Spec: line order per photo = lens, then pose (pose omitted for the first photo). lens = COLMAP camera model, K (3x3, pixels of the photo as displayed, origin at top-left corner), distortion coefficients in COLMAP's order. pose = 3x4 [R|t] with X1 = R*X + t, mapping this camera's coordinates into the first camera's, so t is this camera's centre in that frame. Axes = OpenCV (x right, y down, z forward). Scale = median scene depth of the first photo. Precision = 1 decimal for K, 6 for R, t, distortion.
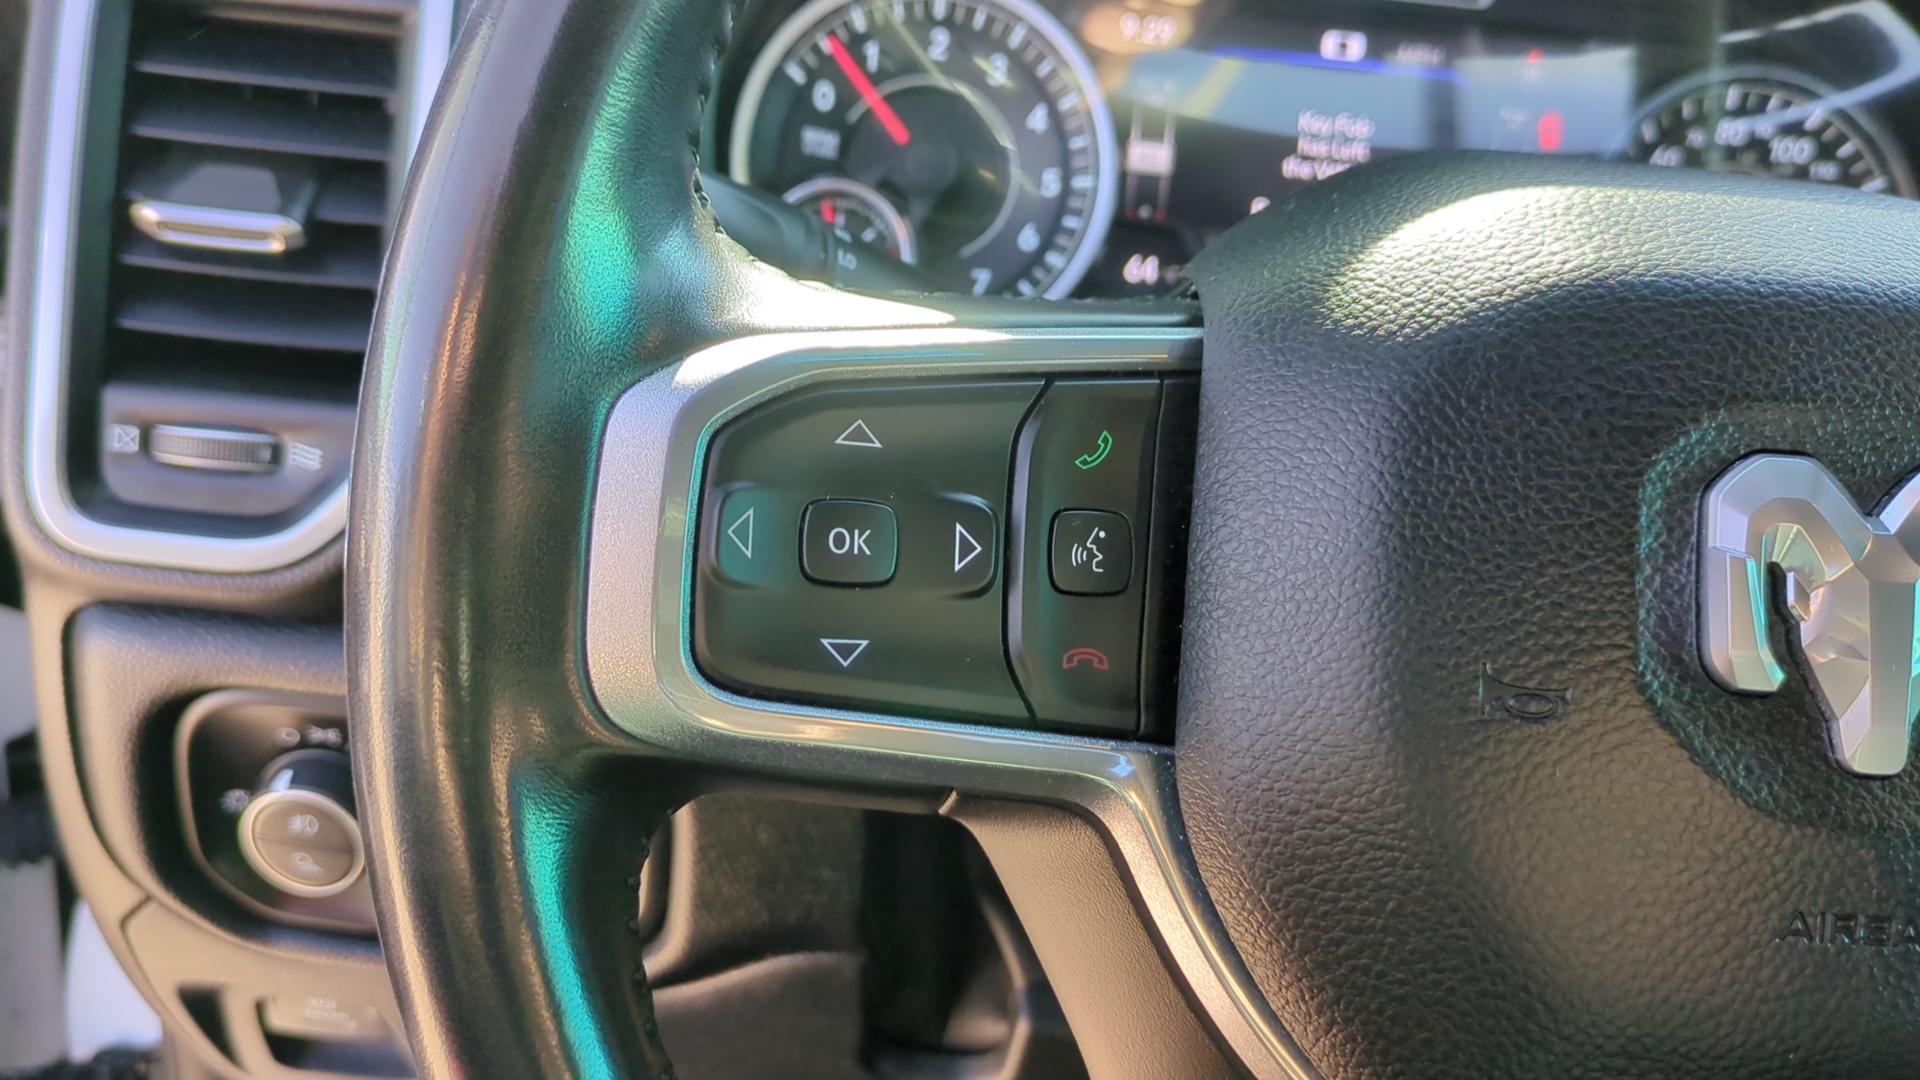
lens RADIAL K [[1655.3, 0, 969.3], [0, 1655.3, 538.6], [0, 0, 1]] dist [0.078663, -0.094983]
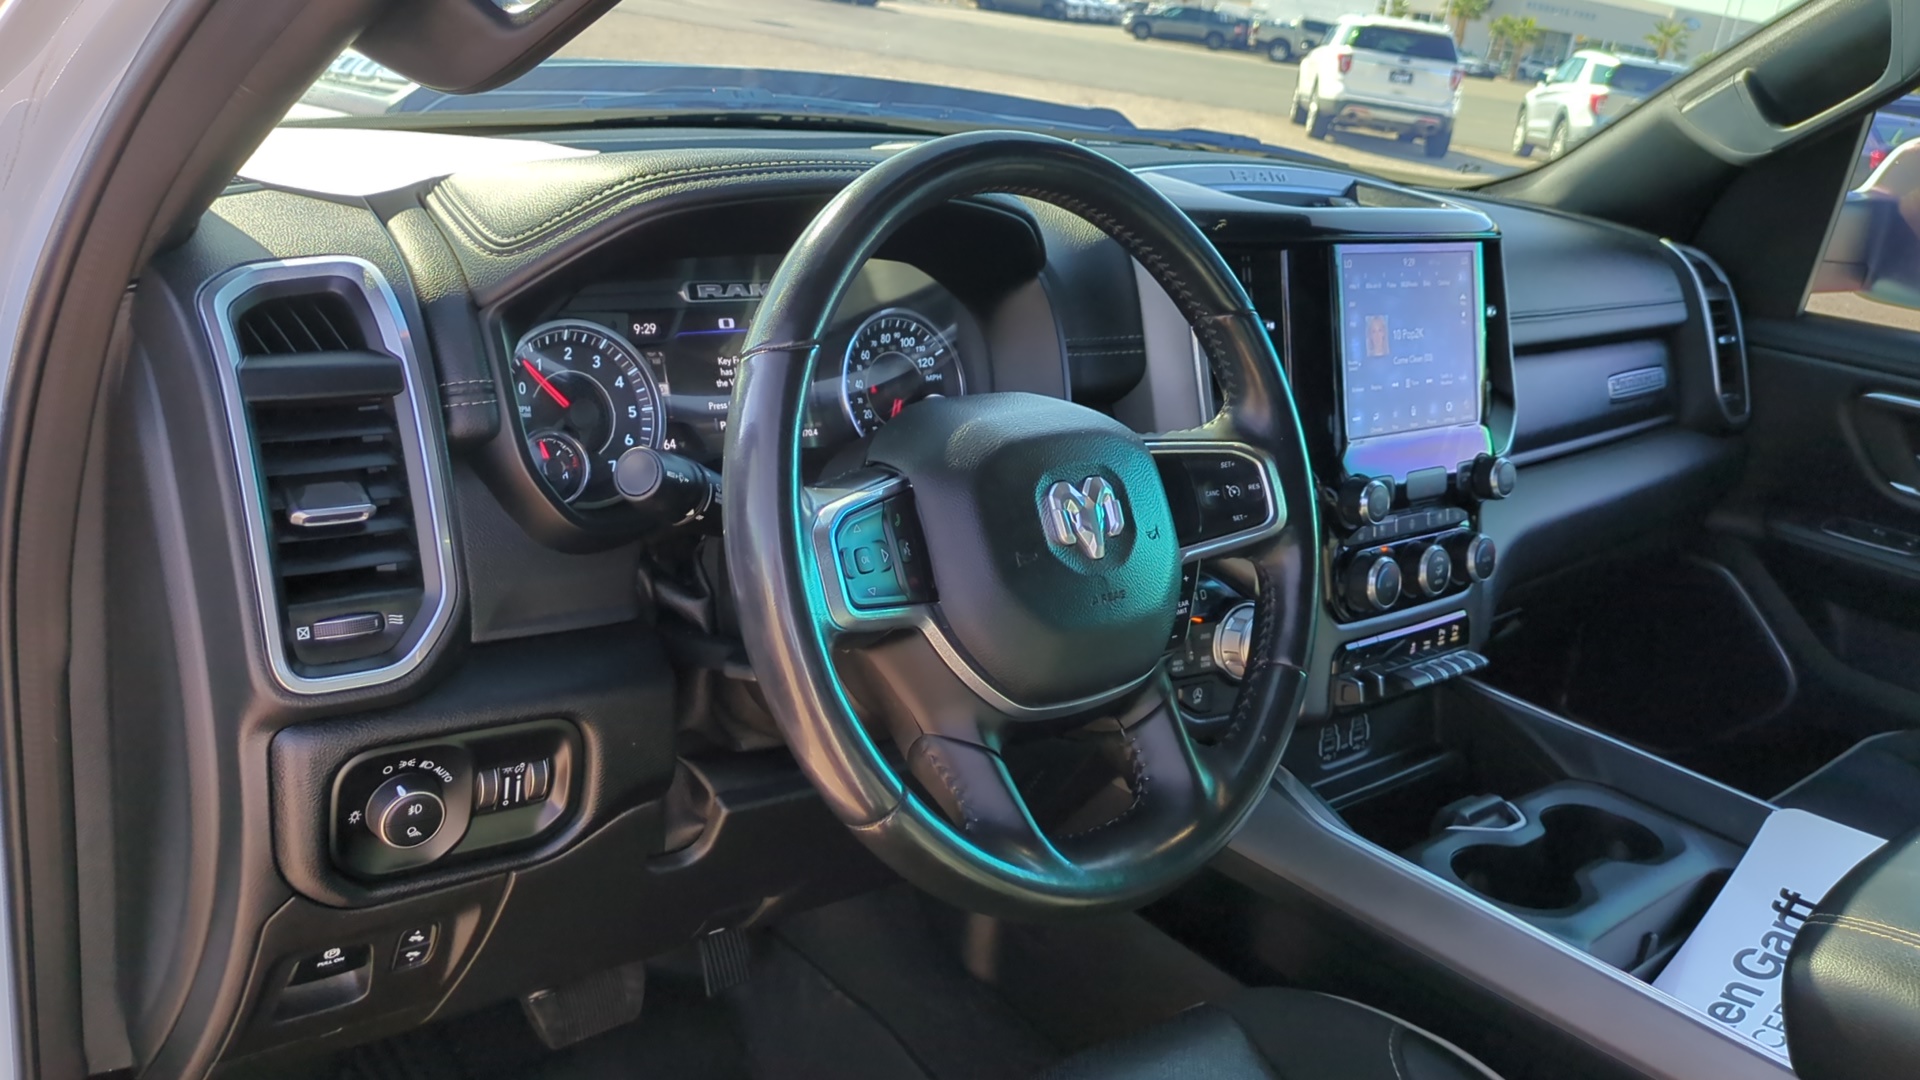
lens RADIAL K [[1652.1, 0, 967.6], [0, 1652.1, 536.6], [0, 0, 1]] dist [0.052005, -0.006206]
pose [[0.761305, -0.212179, 0.612694, -1.747280], [0.227046, 0.972352, 0.054613, -0.161466], [-0.607342, 0.097532, 0.788431, -1.581516]]
